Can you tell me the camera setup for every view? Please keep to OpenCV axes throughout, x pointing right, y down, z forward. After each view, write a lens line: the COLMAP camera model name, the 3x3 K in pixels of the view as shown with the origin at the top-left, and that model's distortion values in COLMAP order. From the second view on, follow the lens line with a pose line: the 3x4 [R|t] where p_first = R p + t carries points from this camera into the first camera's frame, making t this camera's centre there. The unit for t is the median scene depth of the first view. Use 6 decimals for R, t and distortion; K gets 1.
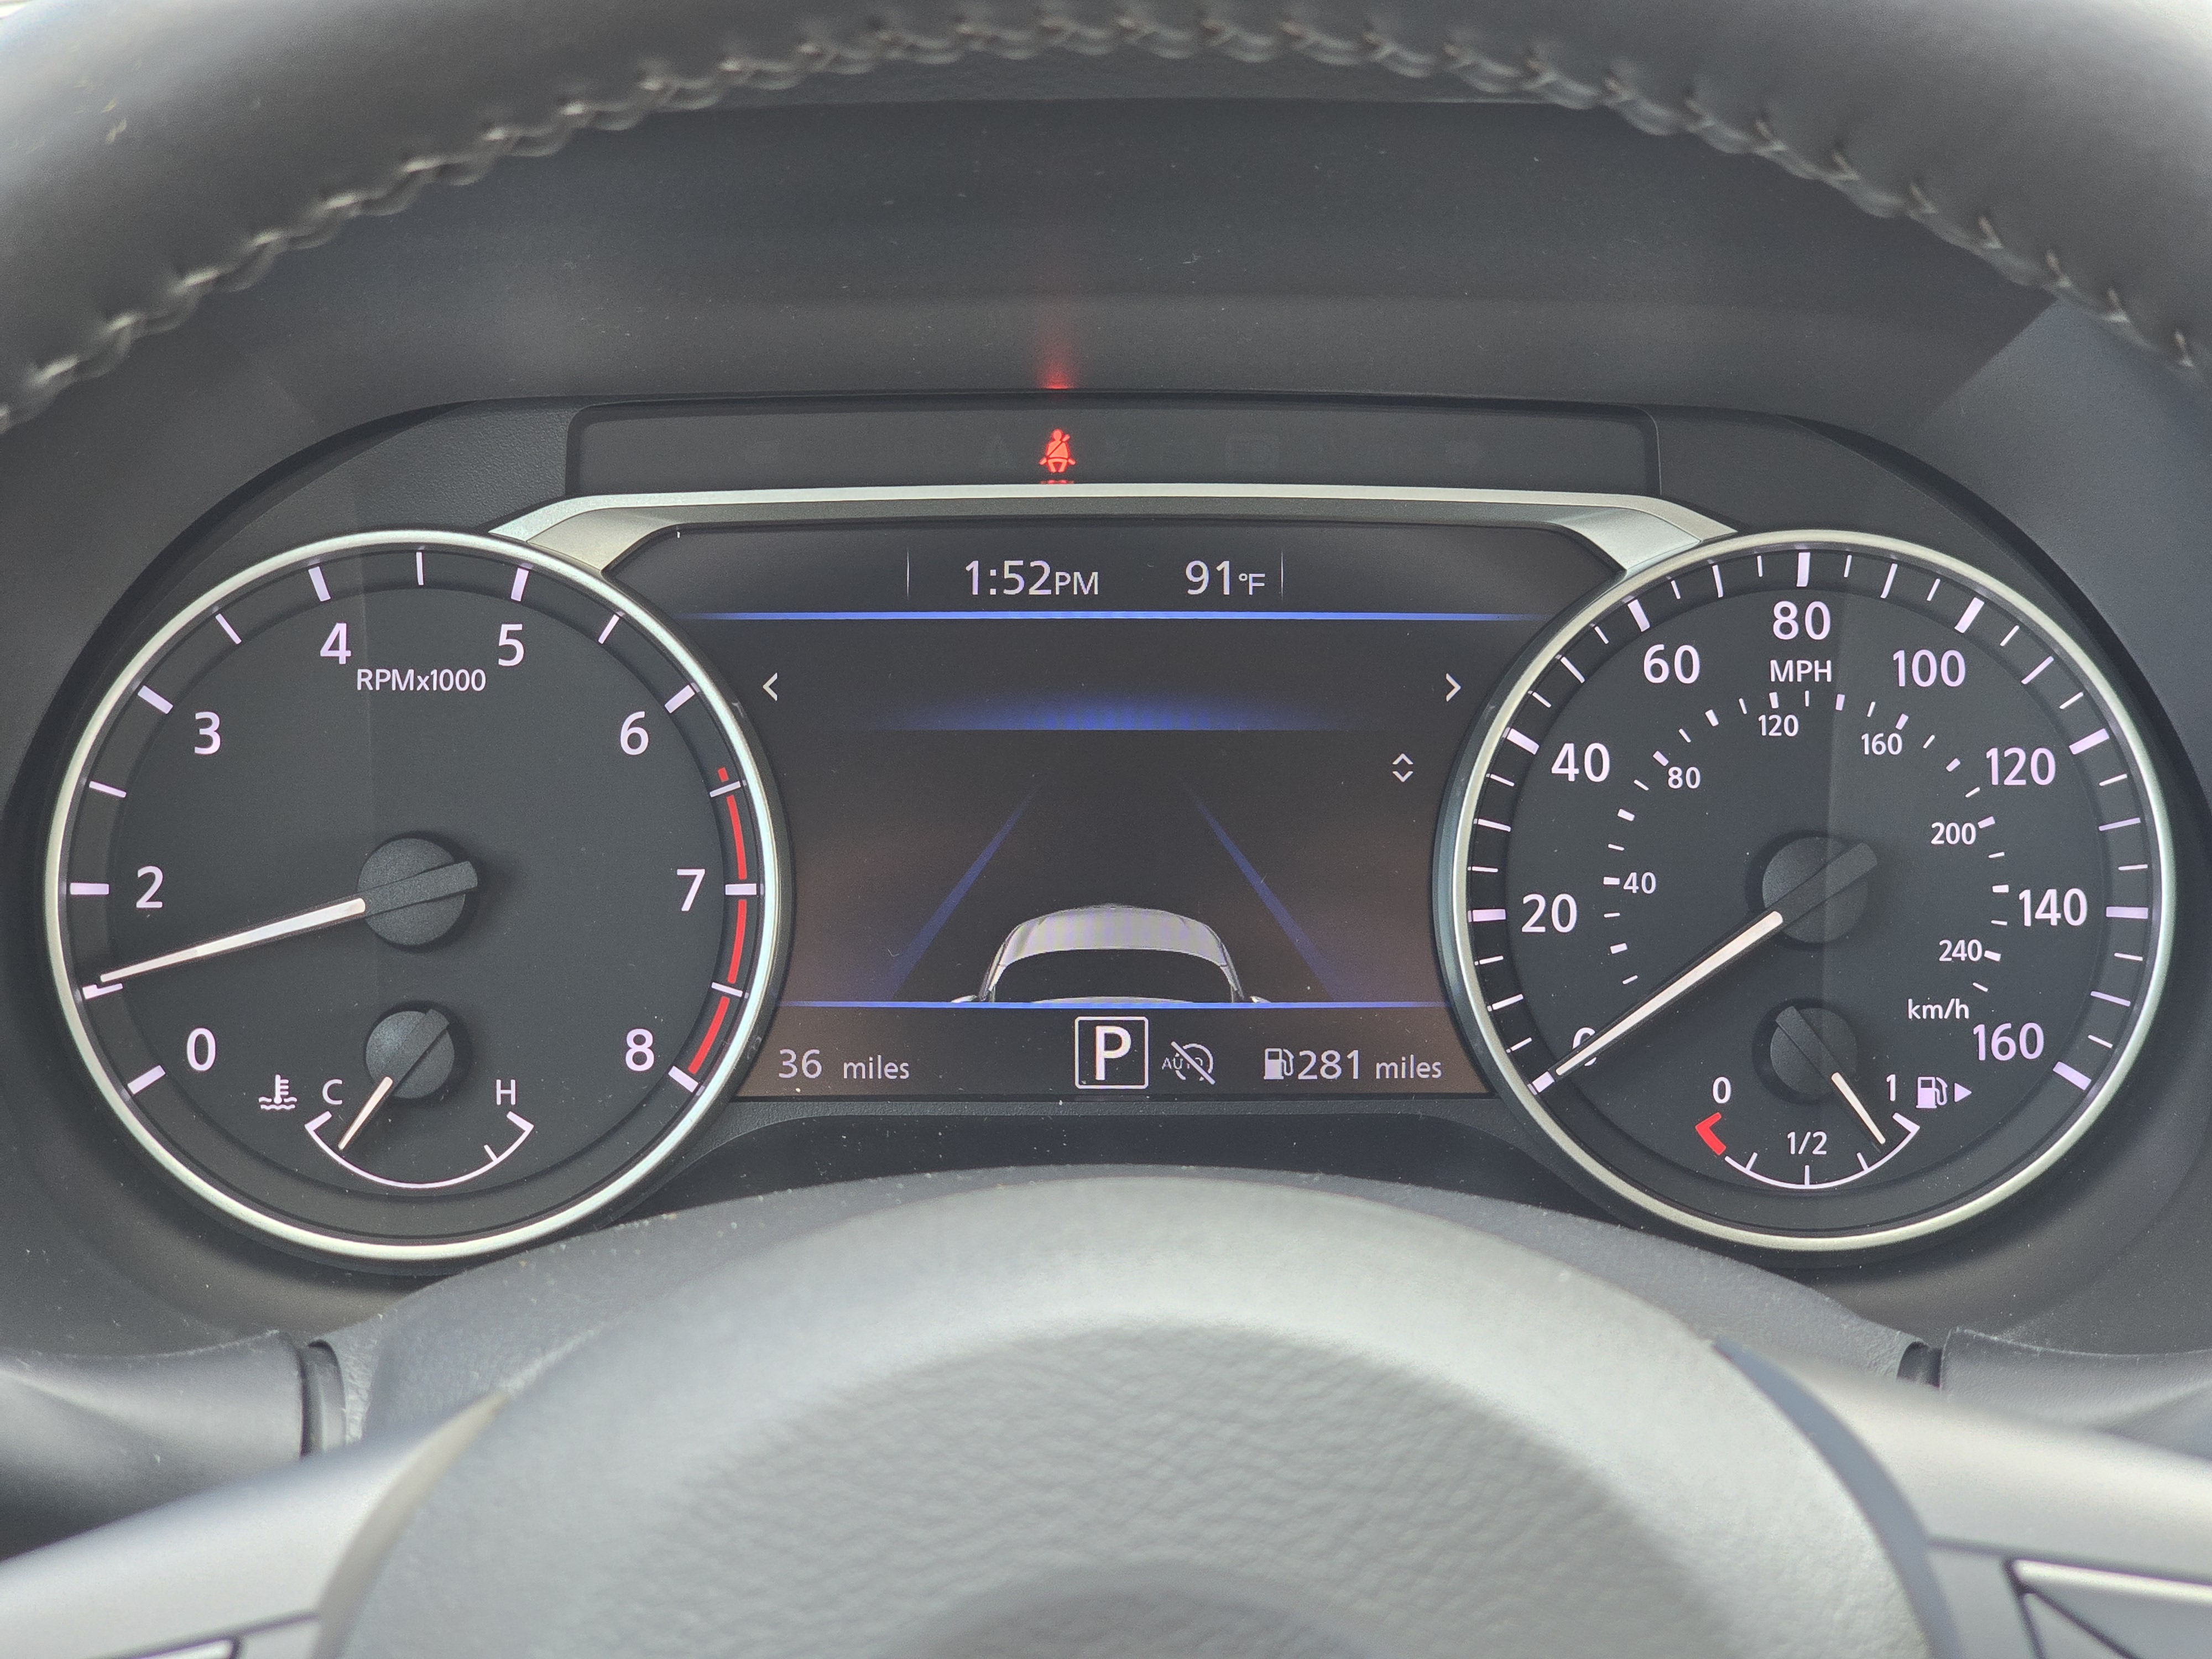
lens RADIAL K [[4322.8, 0, 1213.4], [0, 4322.8, 708.6], [0, 0, 1]] dist [-0.085495, 0.000000]
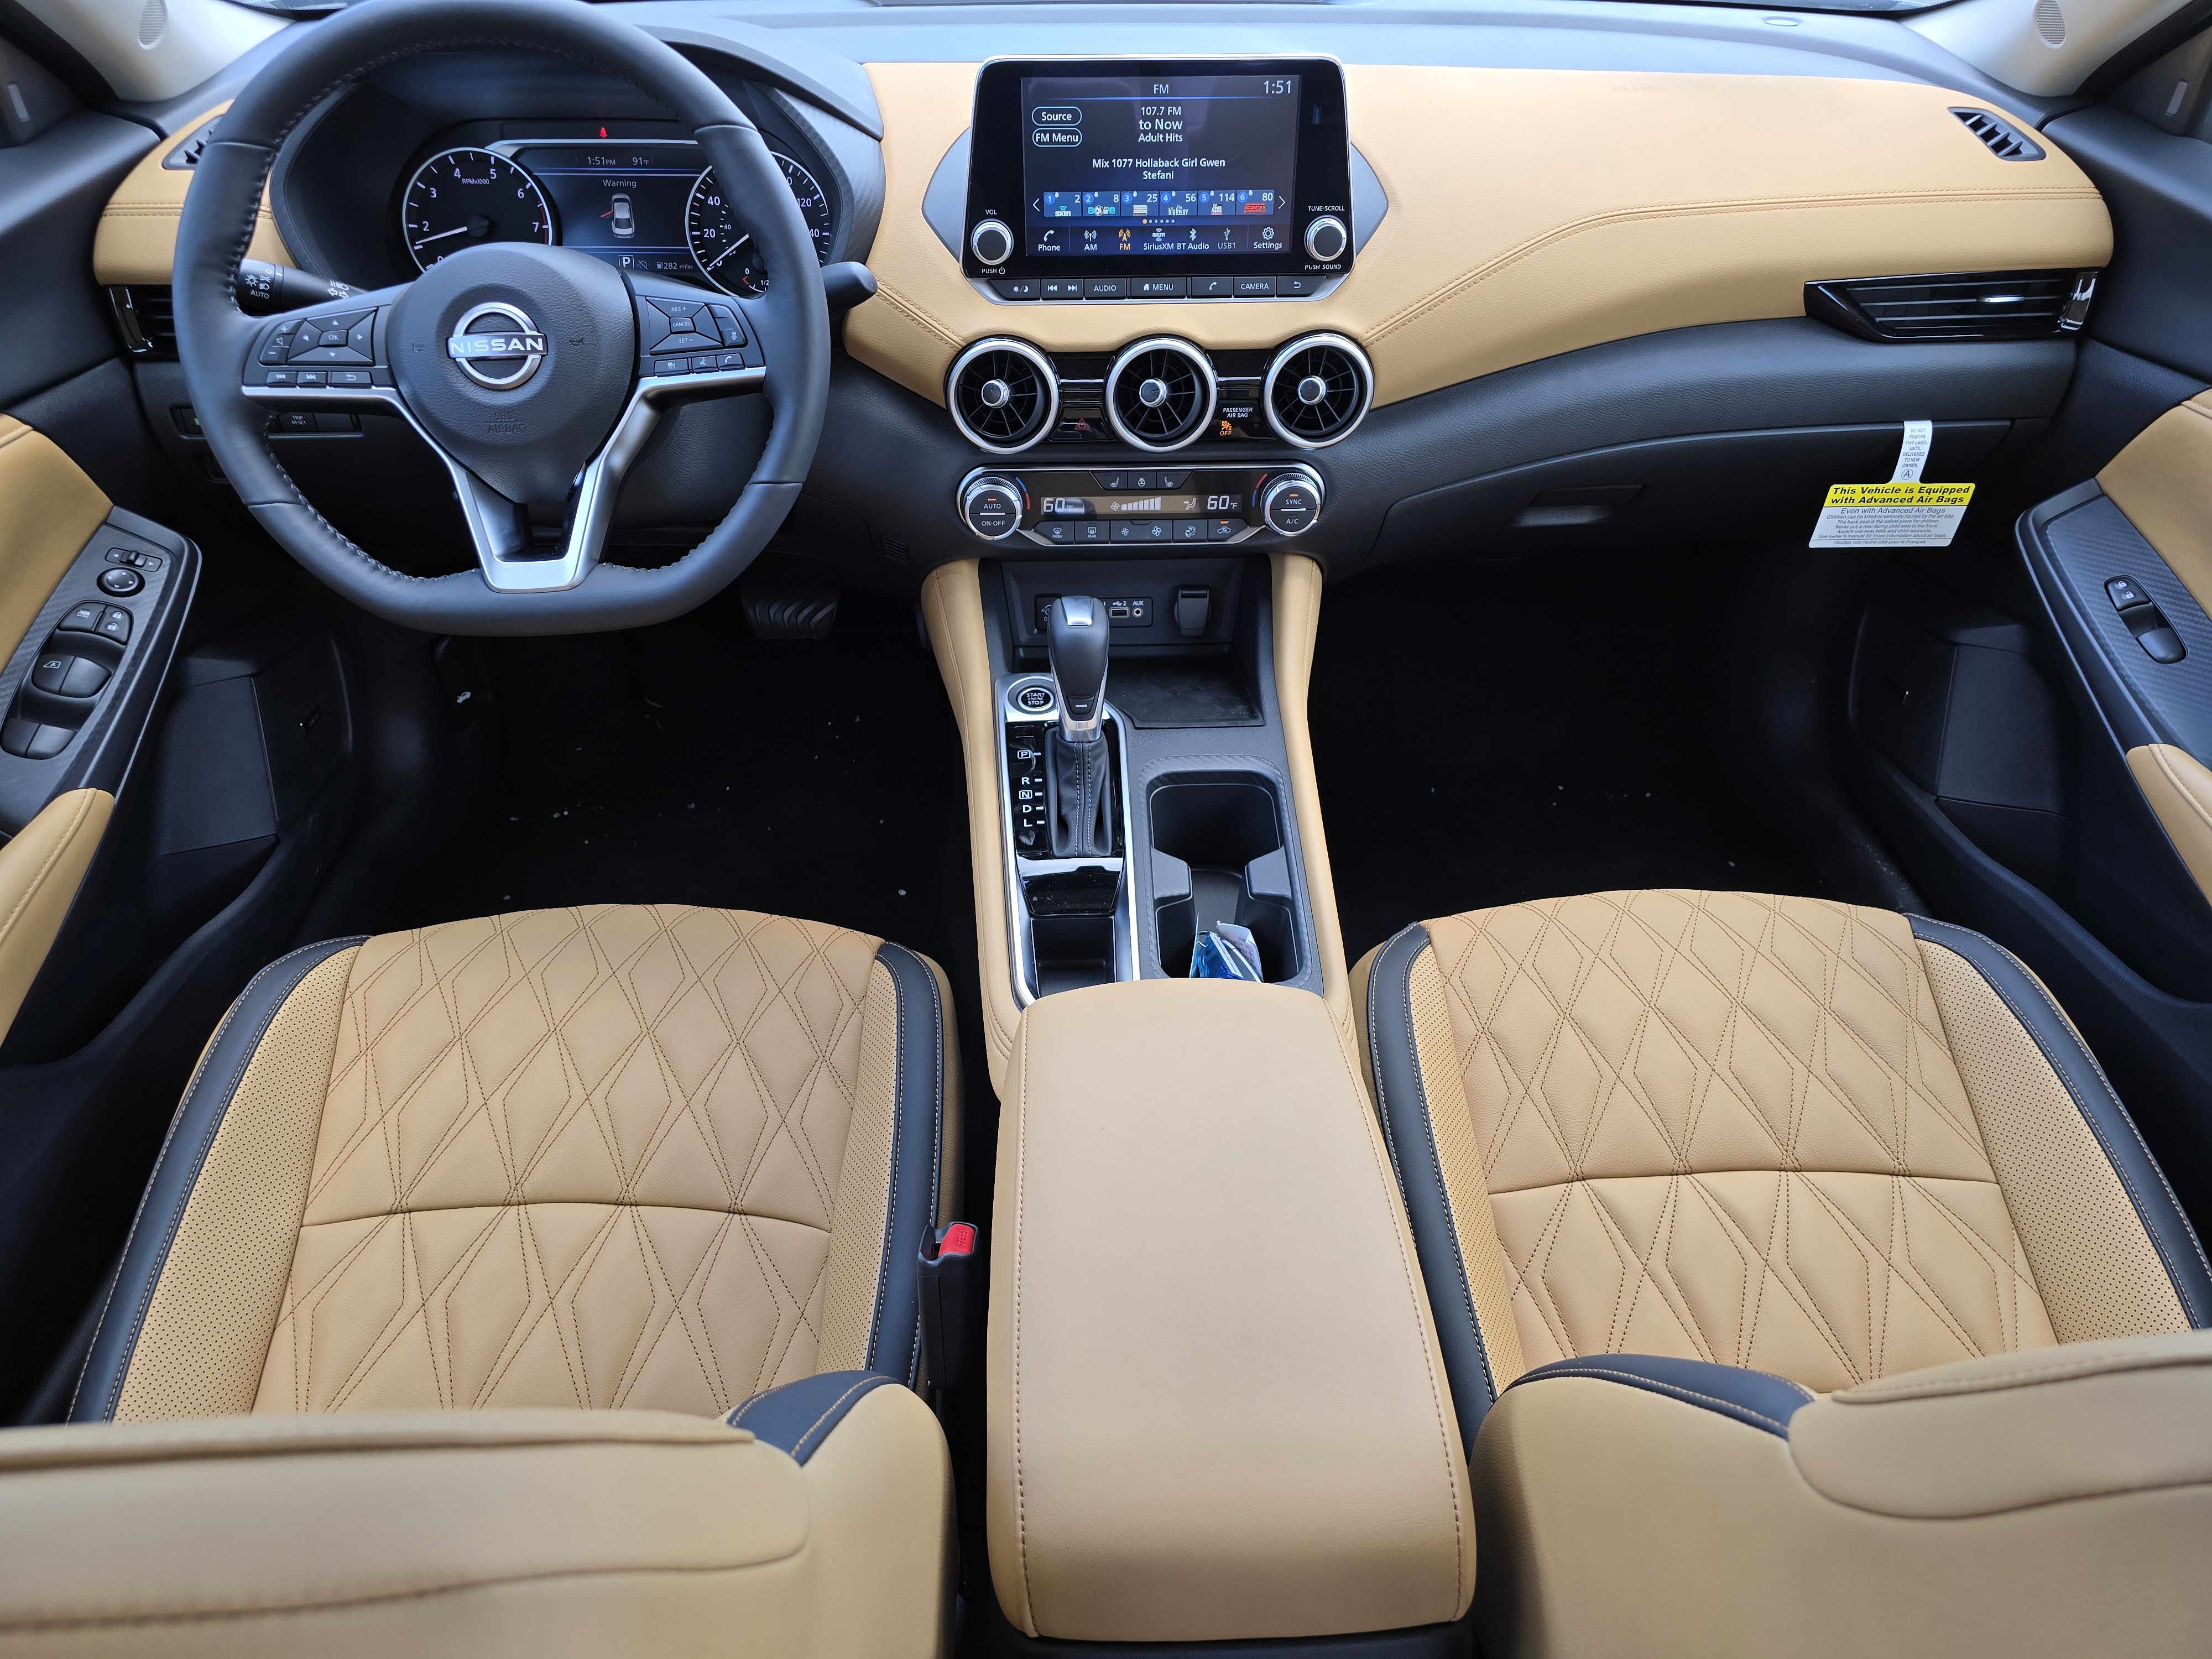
lens RADIAL K [[1521.7, 0, 1137.1], [0, 1521.7, 852.5], [0, 0, 1]] dist [0.046706, -0.048366]
pose [[0.999950, -0.003636, 0.009348, 0.558175], [0.000302, 0.942477, 0.334271, 0.129845], [-0.010026, -0.334251, 0.942431, -0.935135]]
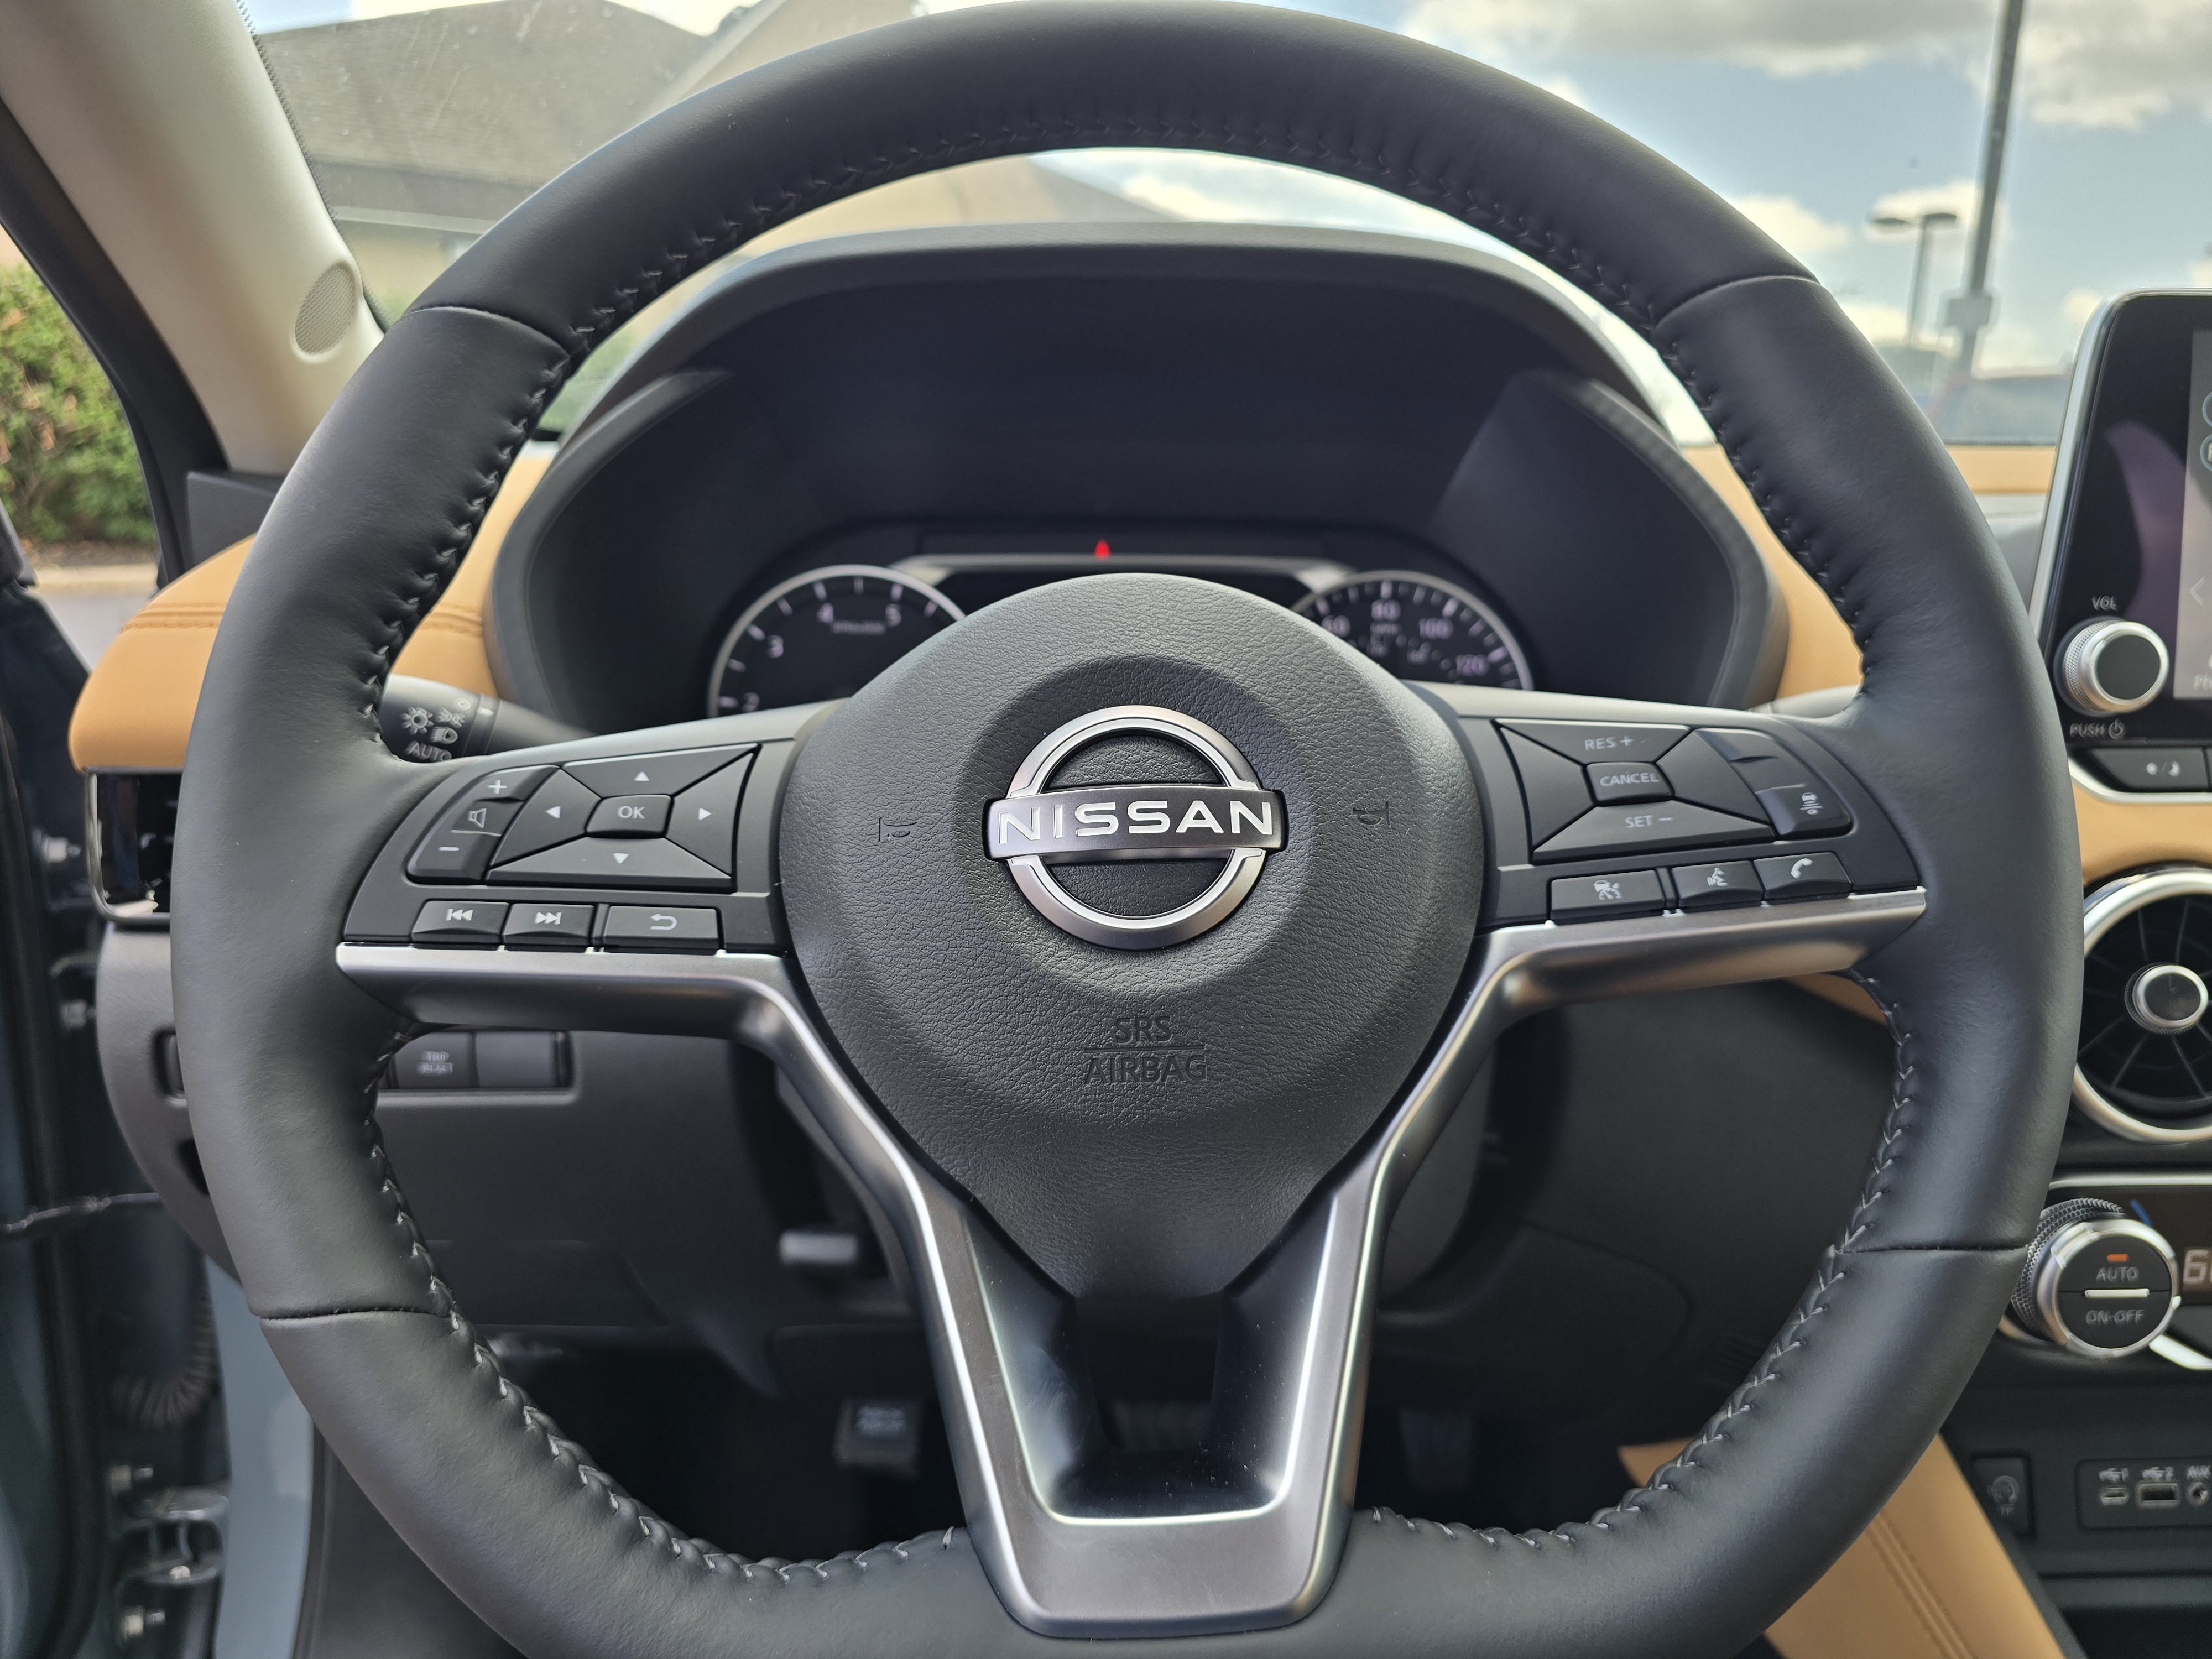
lens RADIAL K [[1521.7, 0, 1128.0], [0, 1521.7, 834.6], [0, 0, 1]] dist [0.046706, -0.048366]
pose [[0.999831, 0.001660, -0.018321, -0.002436], [-0.003486, 0.994972, -0.100096, 0.210842], [0.018063, 0.100143, 0.994809, 0.090710]]
